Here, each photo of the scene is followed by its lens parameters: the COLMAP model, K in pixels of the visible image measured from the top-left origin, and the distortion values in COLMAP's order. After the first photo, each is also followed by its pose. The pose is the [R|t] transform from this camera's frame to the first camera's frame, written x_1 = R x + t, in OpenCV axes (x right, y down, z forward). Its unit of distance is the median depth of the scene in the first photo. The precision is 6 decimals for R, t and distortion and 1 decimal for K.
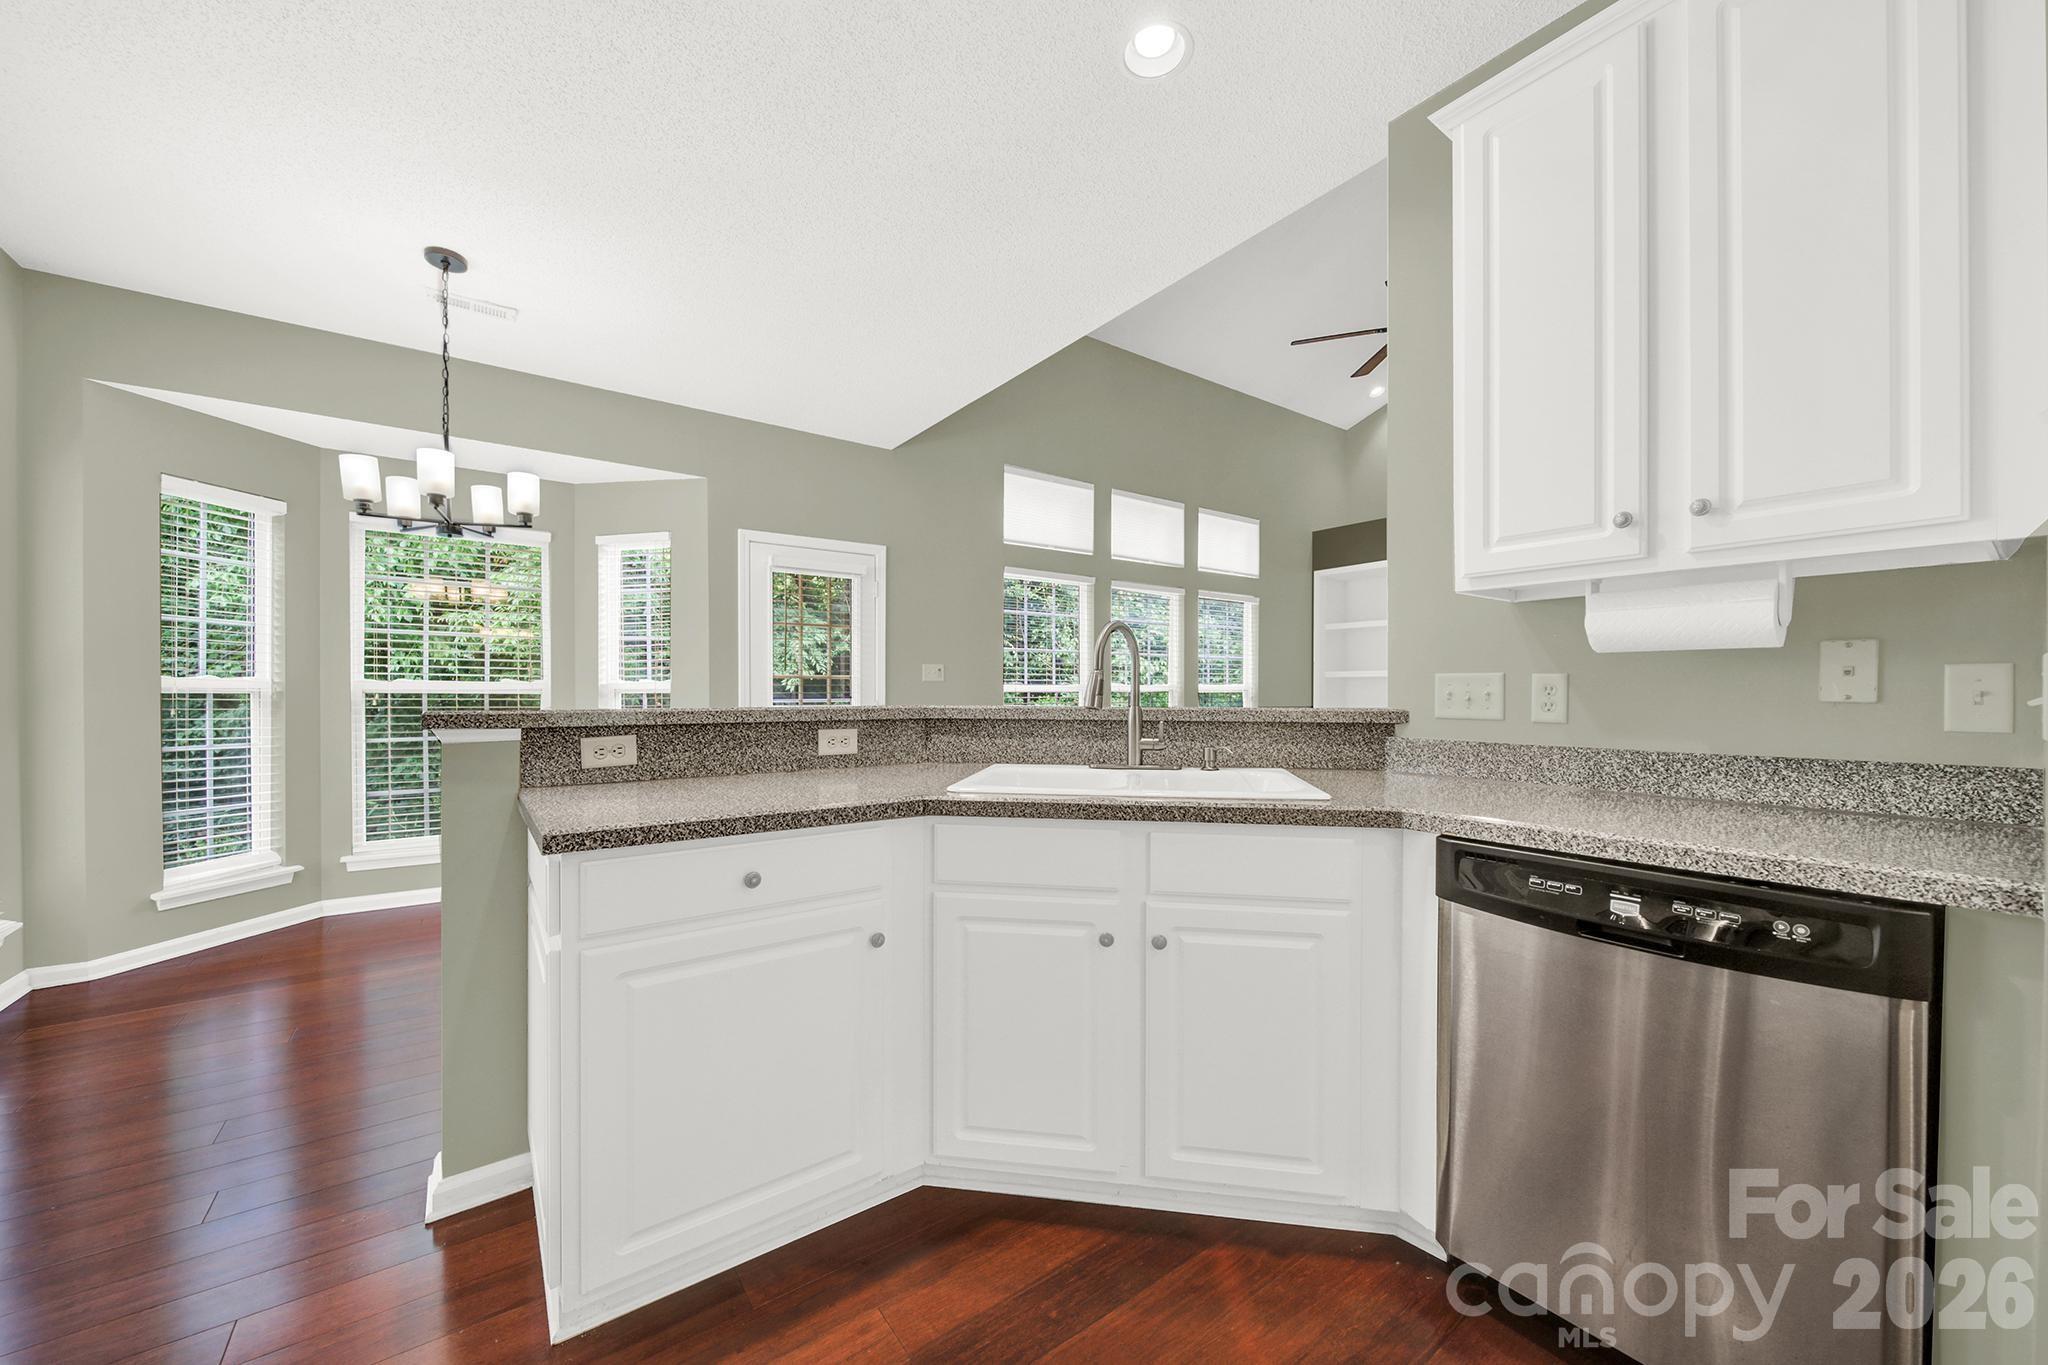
lens RADIAL K [[732.6, 0, 1013.2], [0, 732.6, 695.7], [0, 0, 1]] dist [-0.000621, -0.001600]
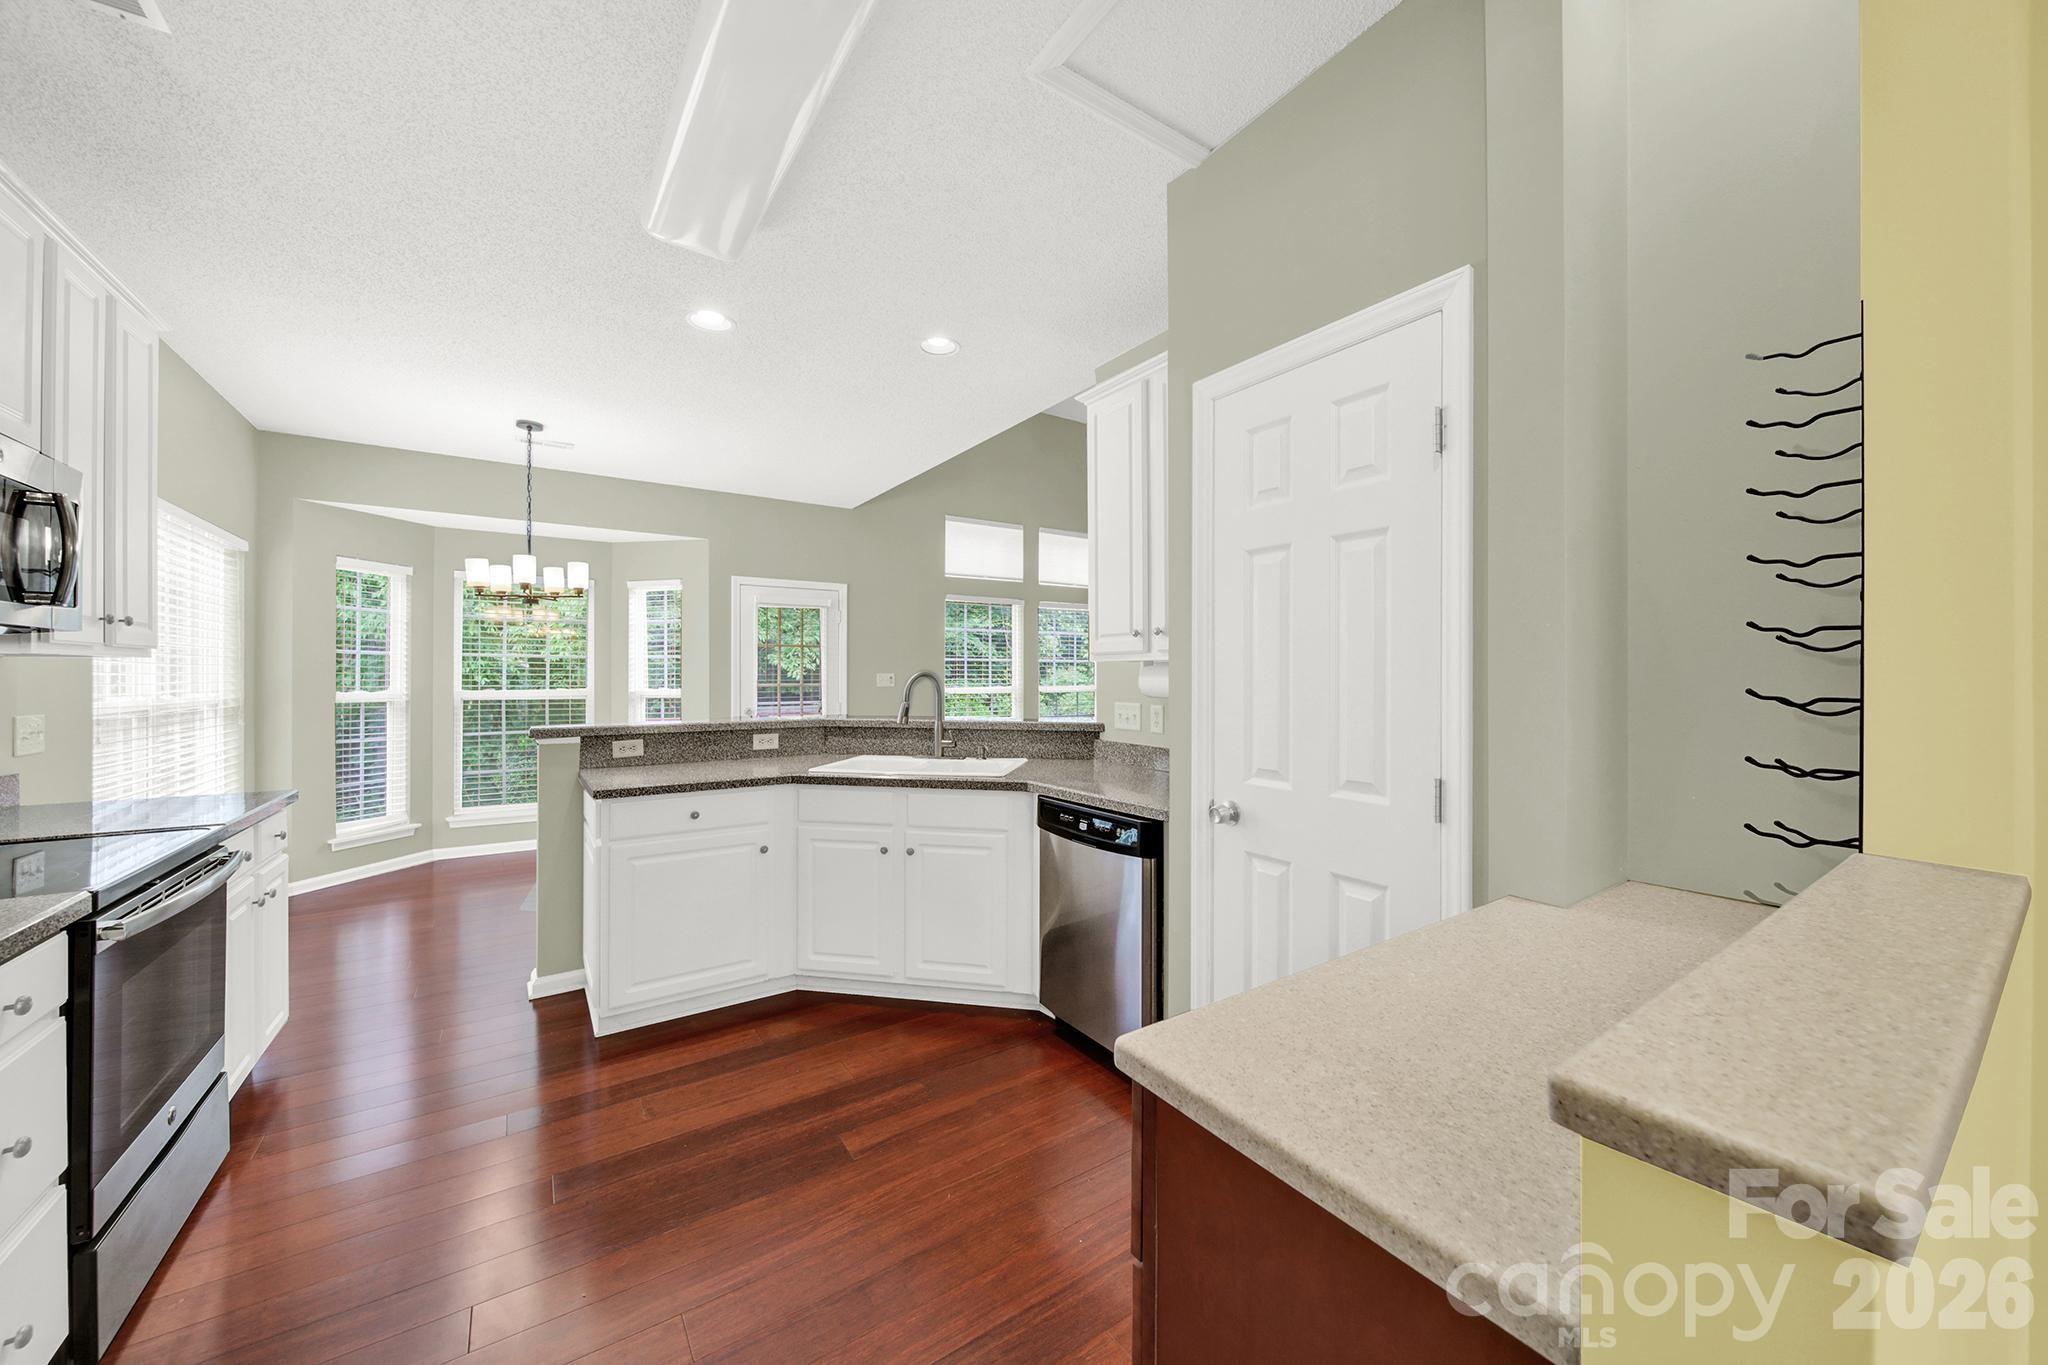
lens RADIAL K [[732.6, 0, 1019.2], [0, 732.6, 672.3], [0, 0, 1]] dist [-0.000621, -0.001600]
pose [[0.999395, -0.001074, -0.034749, 0.260963], [0.000762, 0.999959, -0.008983, -0.052078], [0.034757, 0.008951, 0.999356, -0.423463]]
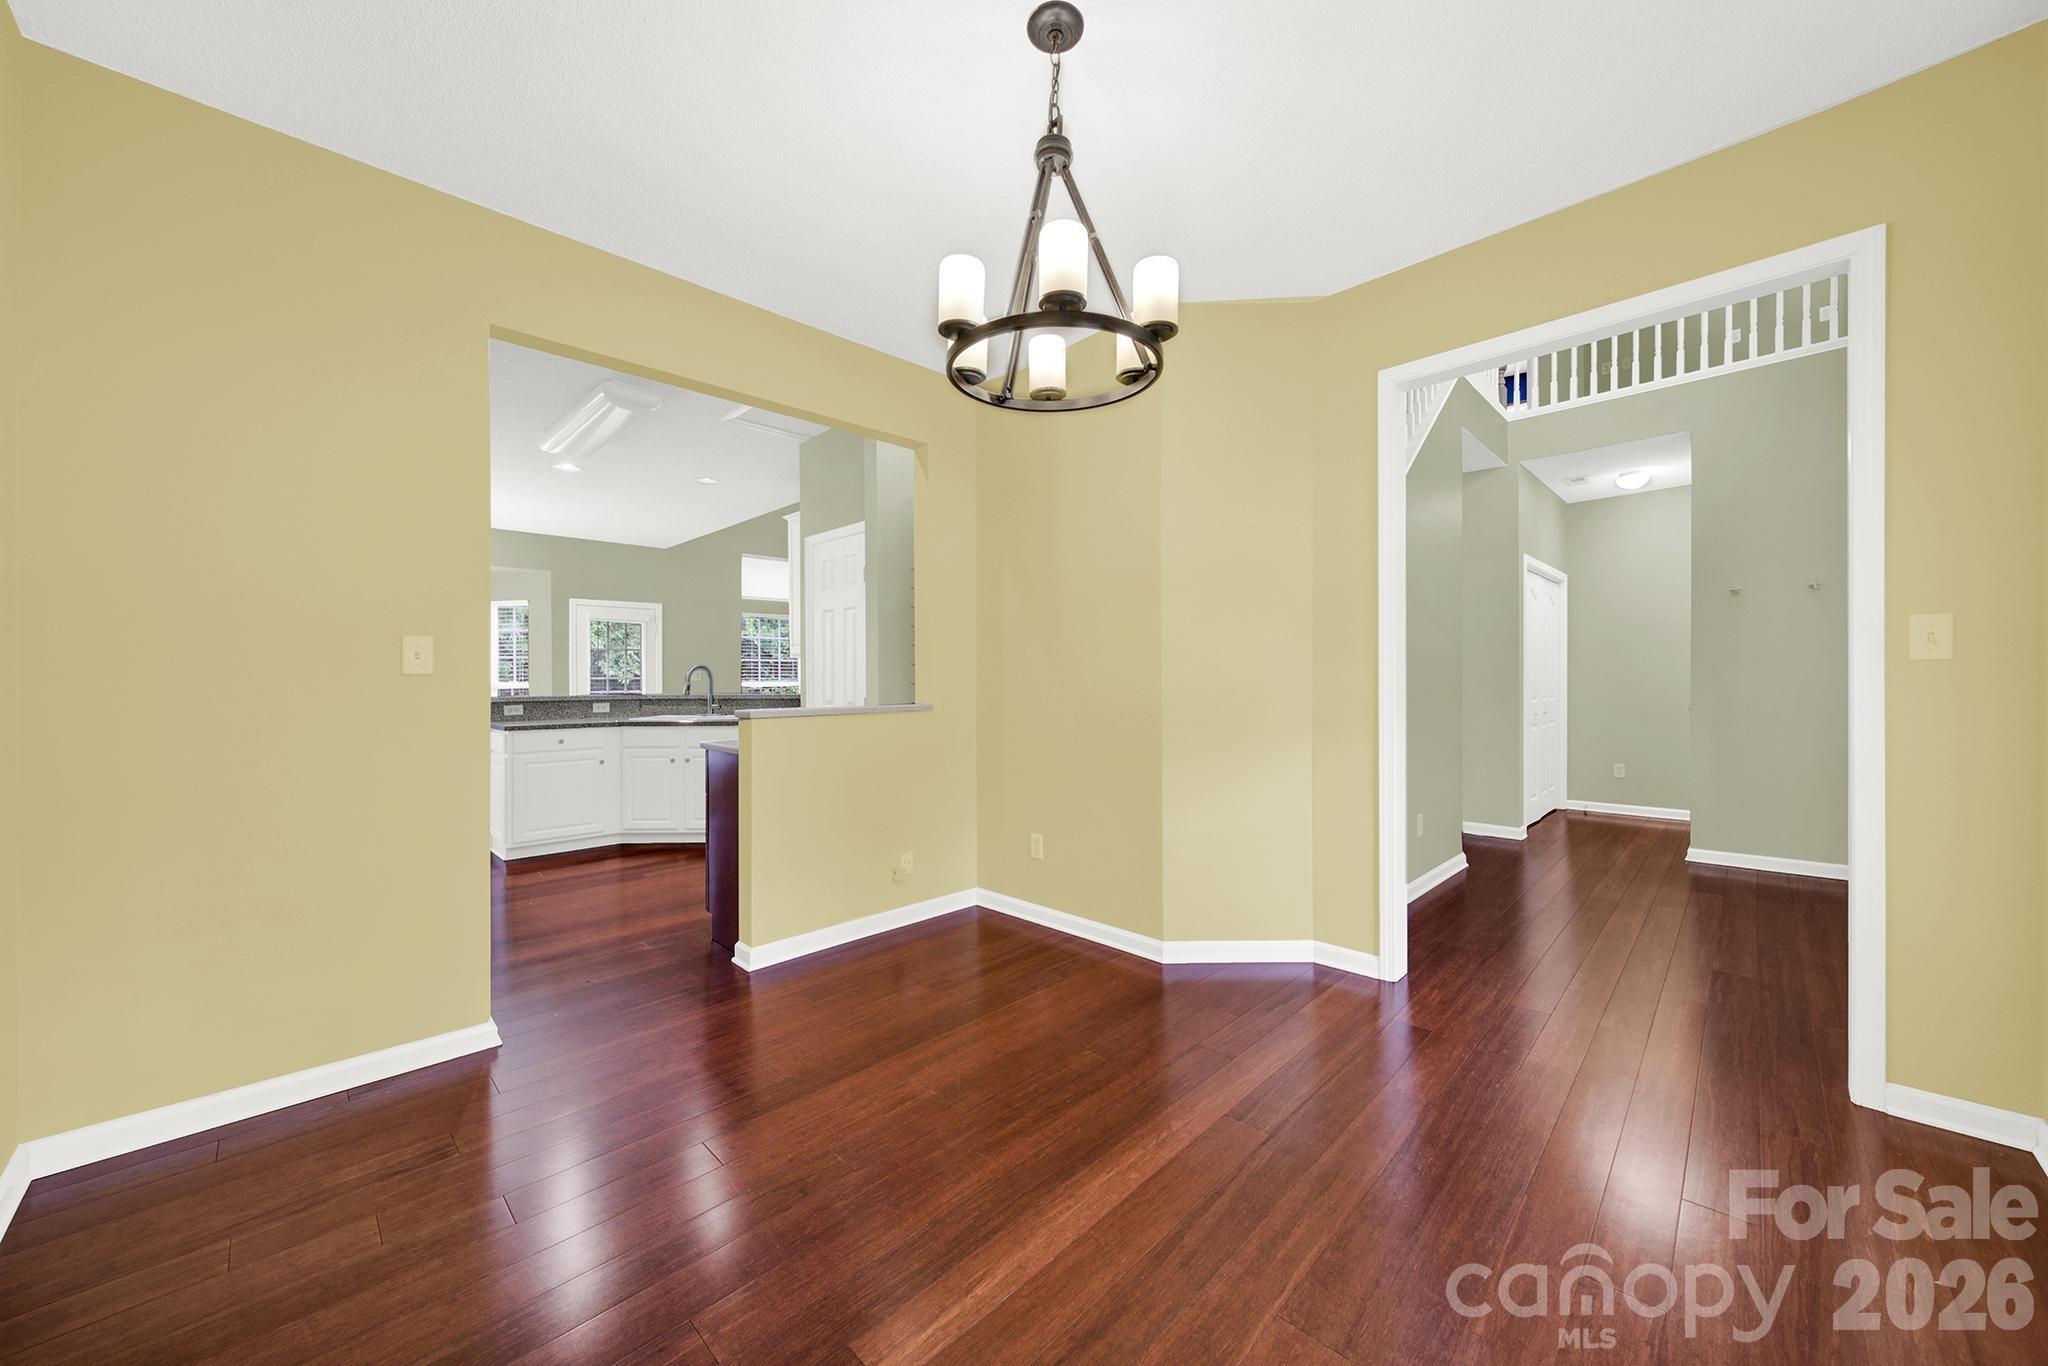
lens RADIAL K [[732.6, 0, 1023.8], [0, 732.6, 674.5], [0, 0, 1]] dist [-0.000621, -0.001600]
pose [[0.985382, -0.005130, 0.170282, 0.574569], [0.007014, 0.999921, -0.010461, -0.014247], [-0.170214, 0.011503, 0.985340, -1.326629]]
